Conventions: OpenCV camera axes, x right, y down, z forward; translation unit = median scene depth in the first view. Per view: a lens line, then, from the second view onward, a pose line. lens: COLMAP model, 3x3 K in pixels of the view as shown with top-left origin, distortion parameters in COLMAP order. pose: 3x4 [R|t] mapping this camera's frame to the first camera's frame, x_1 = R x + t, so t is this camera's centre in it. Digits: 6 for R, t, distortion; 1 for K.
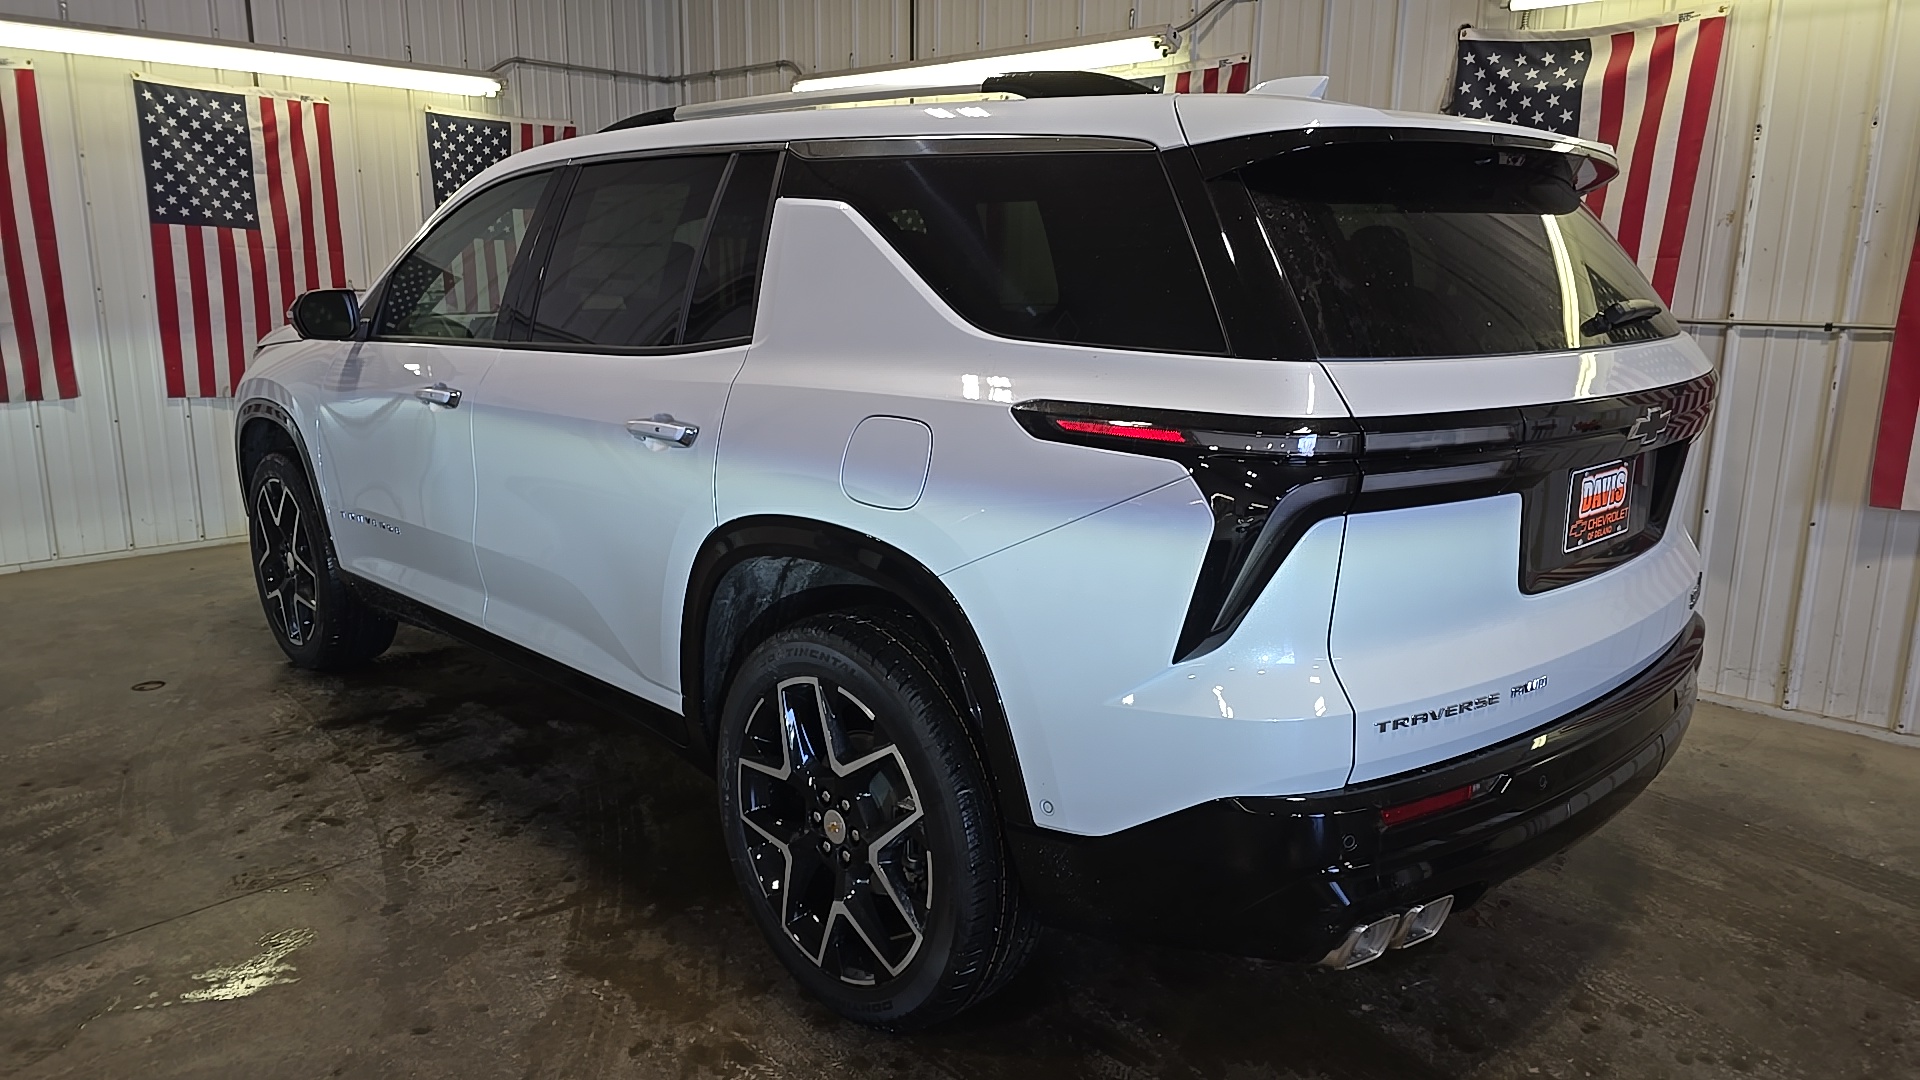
lens RADIAL K [[1280.5, 0, 901.8], [0, 1280.5, 504.4], [0, 0, 1]] dist [0.044014, -0.025652]
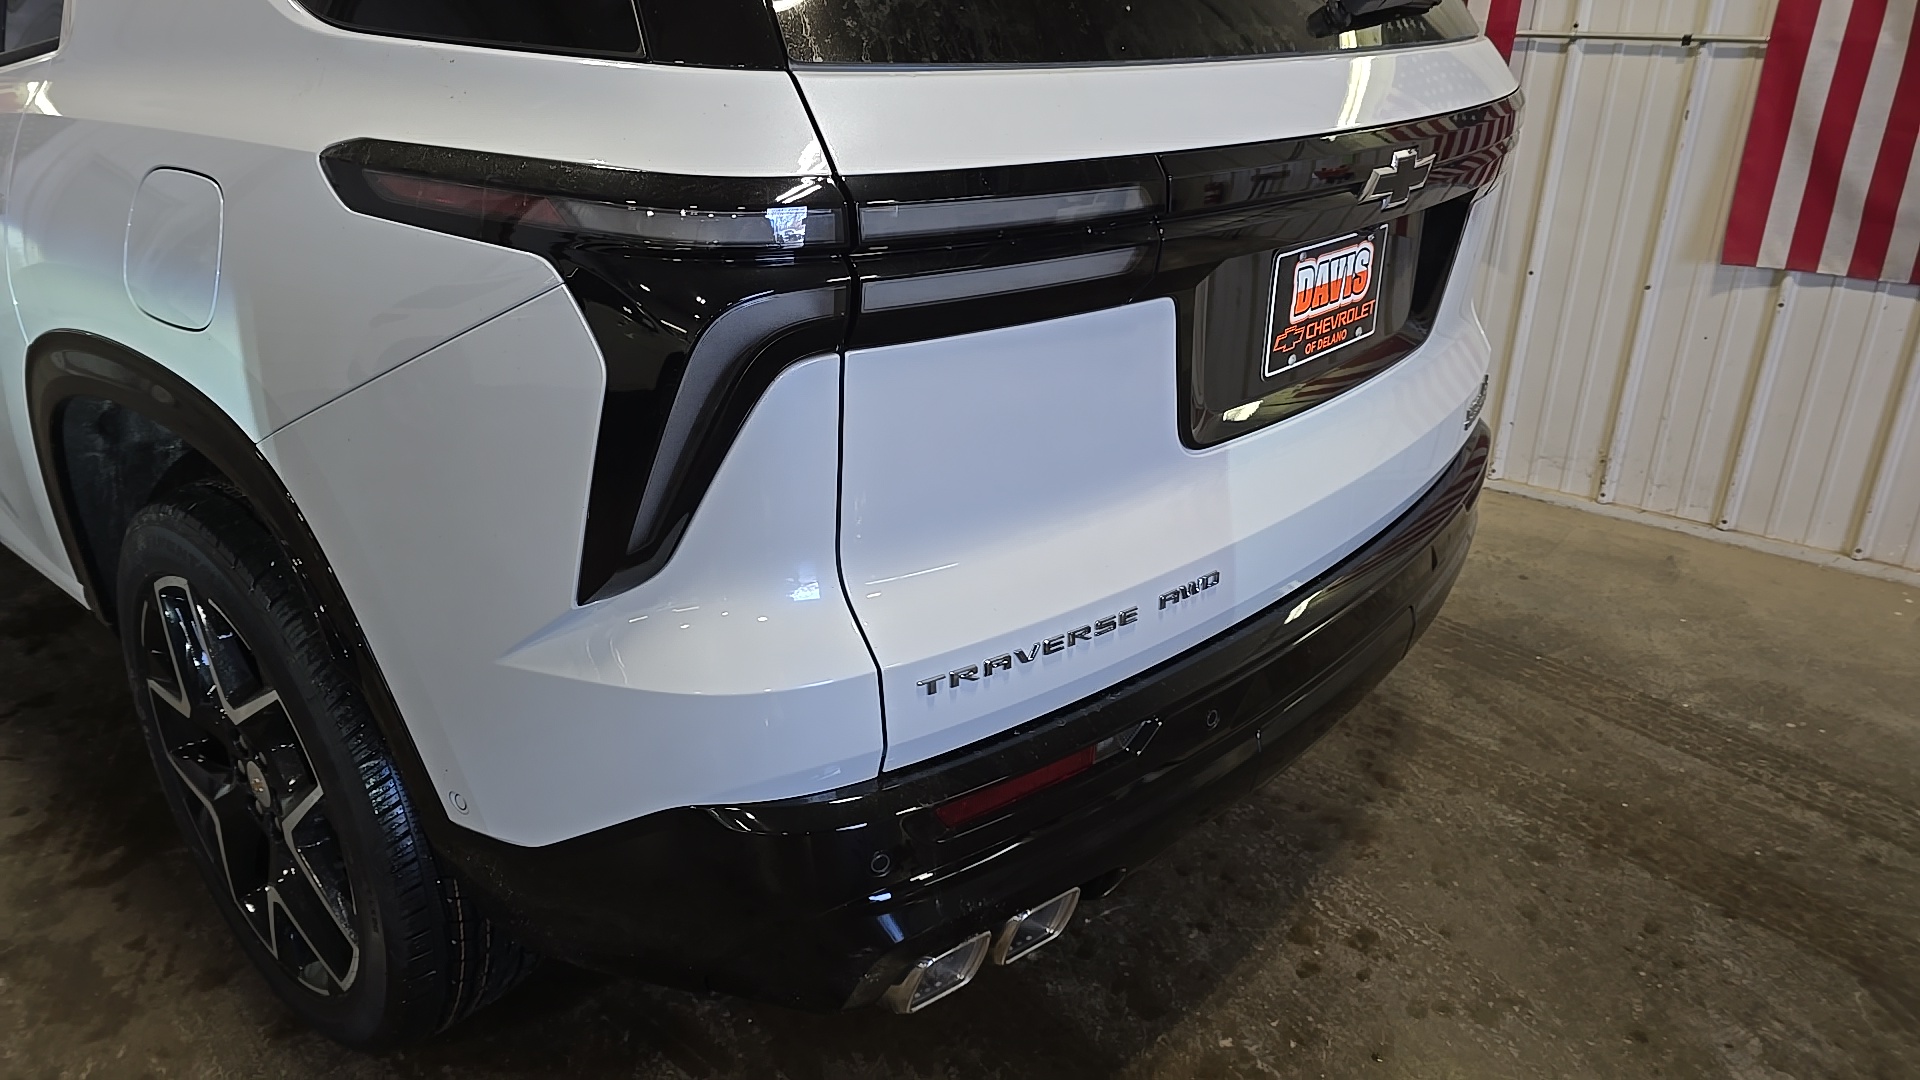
lens RADIAL K [[1280.5, 0, 921.3], [0, 1280.5, 468.3], [0, 0, 1]] dist [0.044014, -0.025652]
pose [[0.995630, -0.029105, 0.088731, 0.242241], [0.013715, 0.985461, 0.169348, -0.026805], [-0.092370, -0.167391, 0.981554, 0.315941]]
